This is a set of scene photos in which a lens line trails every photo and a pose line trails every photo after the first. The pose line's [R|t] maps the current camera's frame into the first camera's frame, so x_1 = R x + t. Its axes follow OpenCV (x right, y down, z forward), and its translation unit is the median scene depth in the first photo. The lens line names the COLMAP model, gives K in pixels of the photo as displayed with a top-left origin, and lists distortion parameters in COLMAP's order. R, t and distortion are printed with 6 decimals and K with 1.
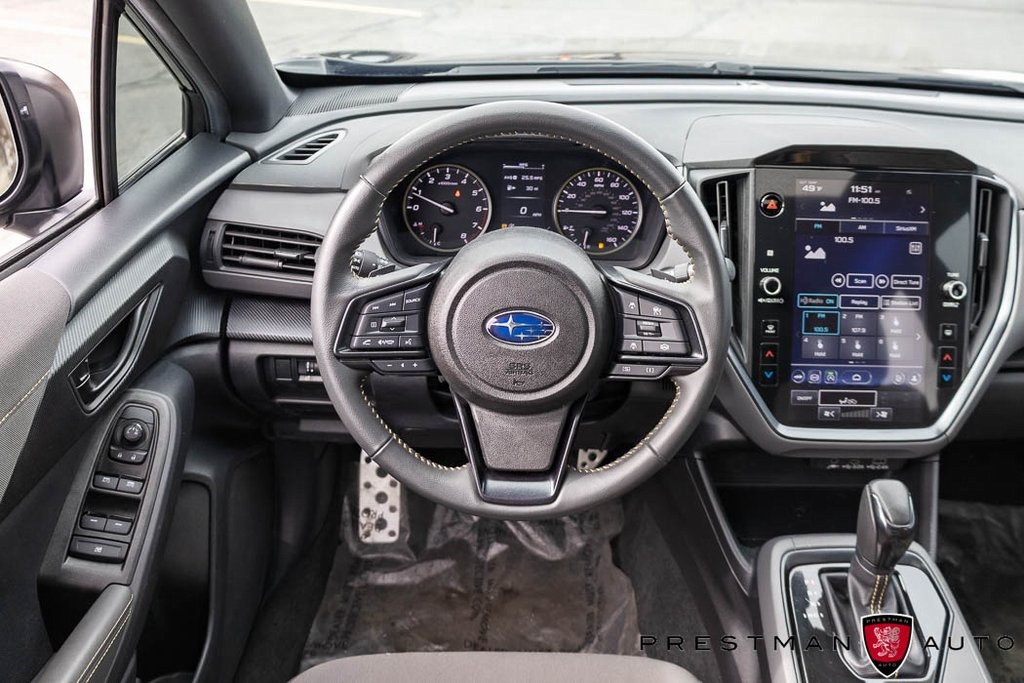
lens RADIAL K [[854.0, 0, 529.1], [0, 854.0, 315.1], [0, 0, 1]] dist [-0.053287, 0.013958]
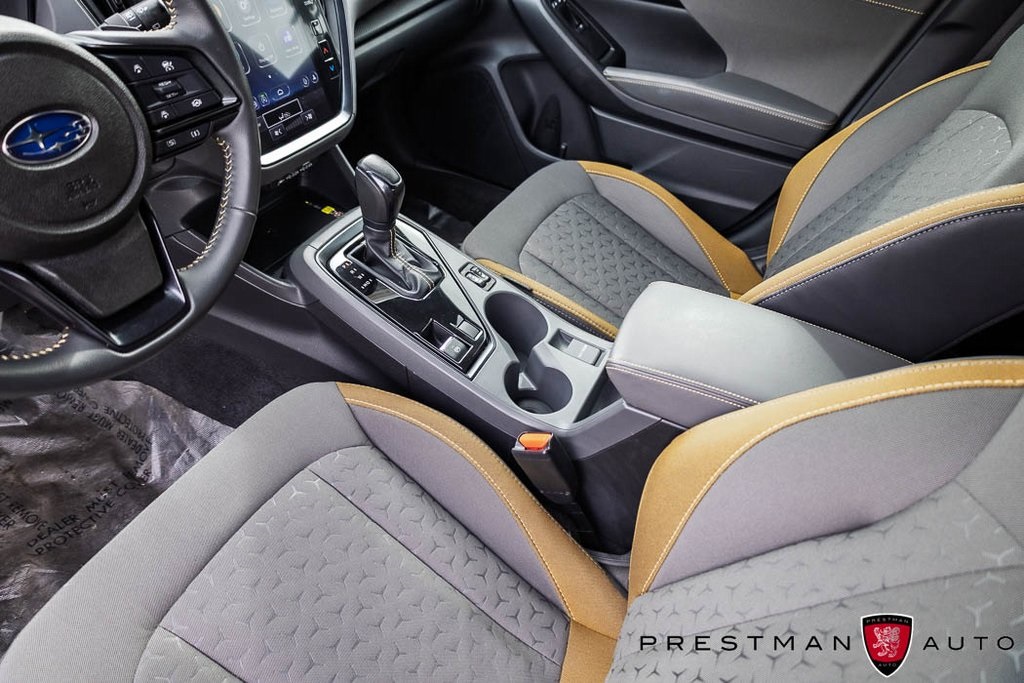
lens RADIAL K [[673.8, 0, 511.4], [0, 673.8, 342.5], [0, 0, 1]] dist [0.005013, 0.007210]
pose [[0.461105, -0.576200, 0.674815, -0.272376], [0.288059, 0.816501, 0.500348, -0.015478], [-0.839288, -0.036326, 0.542473, 0.240419]]
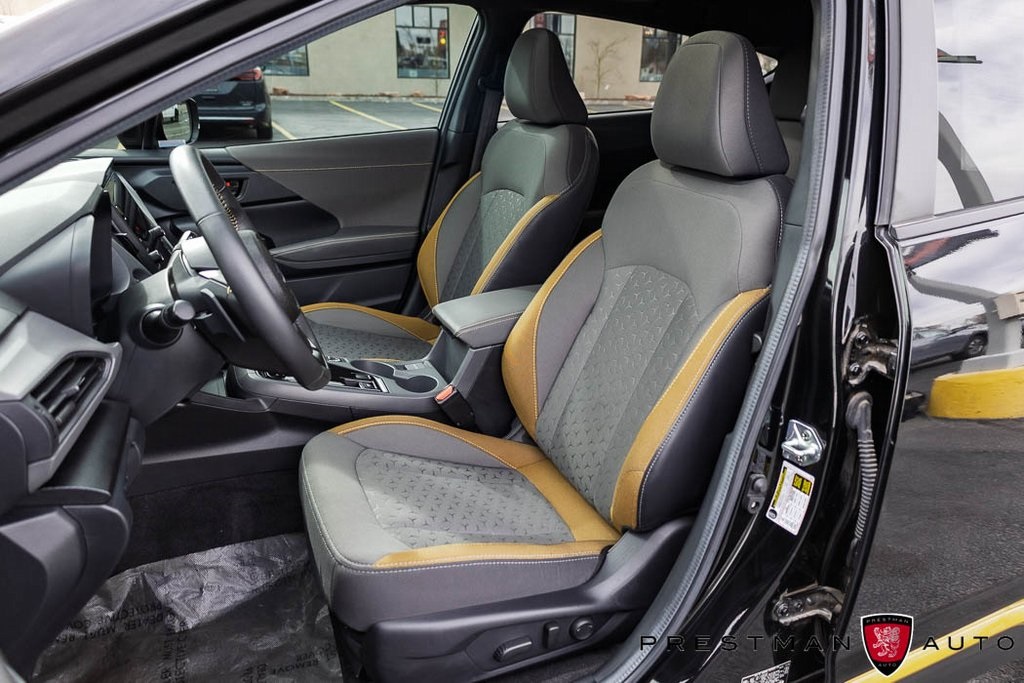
lens RADIAL K [[673.8, 0, 513.4], [0, 673.8, 341.2], [0, 0, 1]] dist [0.005013, 0.007210]
pose [[-0.346252, -0.391941, 0.852345, -1.025094], [0.401791, 0.759047, 0.512260, -0.272942], [-0.847746, 0.519836, -0.105343, 0.627018]]
